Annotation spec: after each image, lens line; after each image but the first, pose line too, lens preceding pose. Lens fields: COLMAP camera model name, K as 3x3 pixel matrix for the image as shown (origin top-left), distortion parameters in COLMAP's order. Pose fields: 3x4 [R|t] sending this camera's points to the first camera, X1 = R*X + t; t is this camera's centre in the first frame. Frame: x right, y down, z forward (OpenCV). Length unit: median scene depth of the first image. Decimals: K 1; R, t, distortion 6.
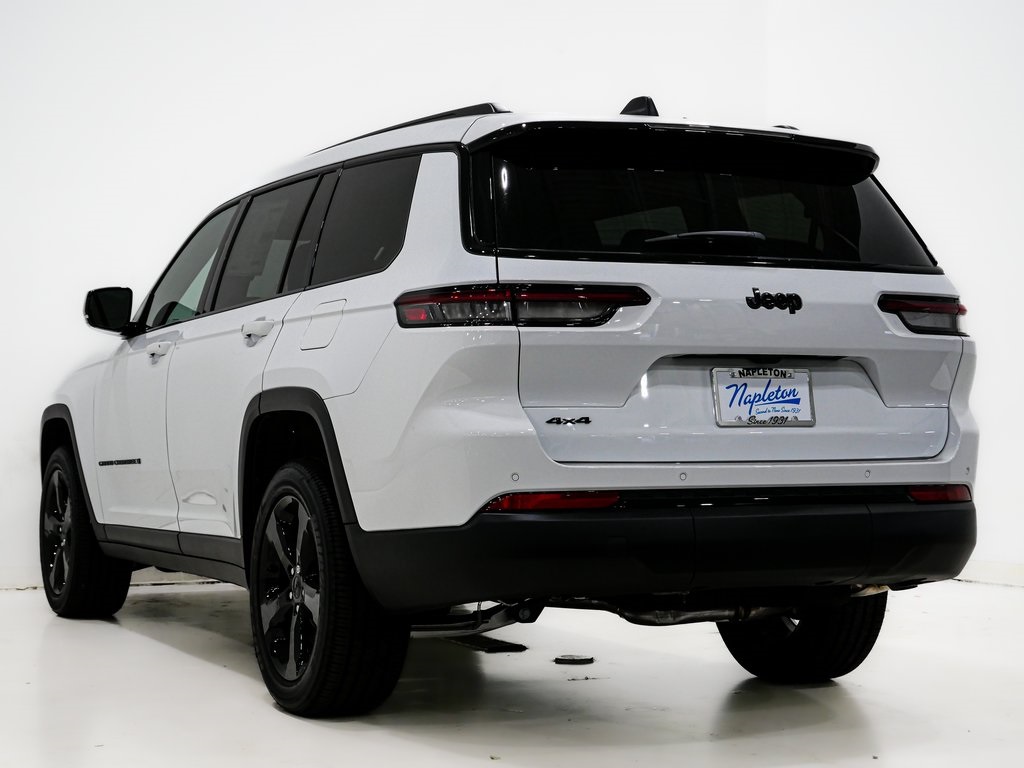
lens RADIAL K [[2052.4, 0, 510.3], [0, 2052.4, 385.0], [0, 0, 1]] dist [-0.002471, 0.000000]
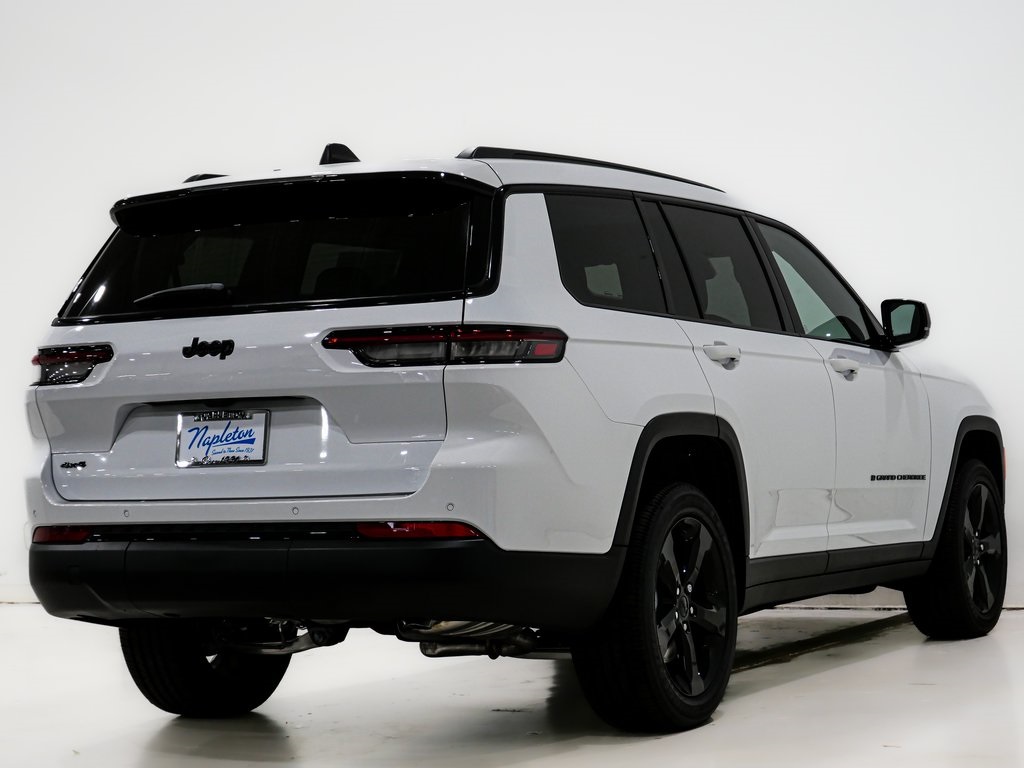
lens RADIAL K [[2120.9, 0, 511.8], [0, 2120.9, 388.8], [0, 0, 1]] dist [0.320753, 0.000000]
pose [[0.584280, -0.039940, -0.810569, 1.109875], [0.039250, 0.999010, -0.020933, 0.009242], [0.810602, -0.019584, 0.585269, 0.476225]]
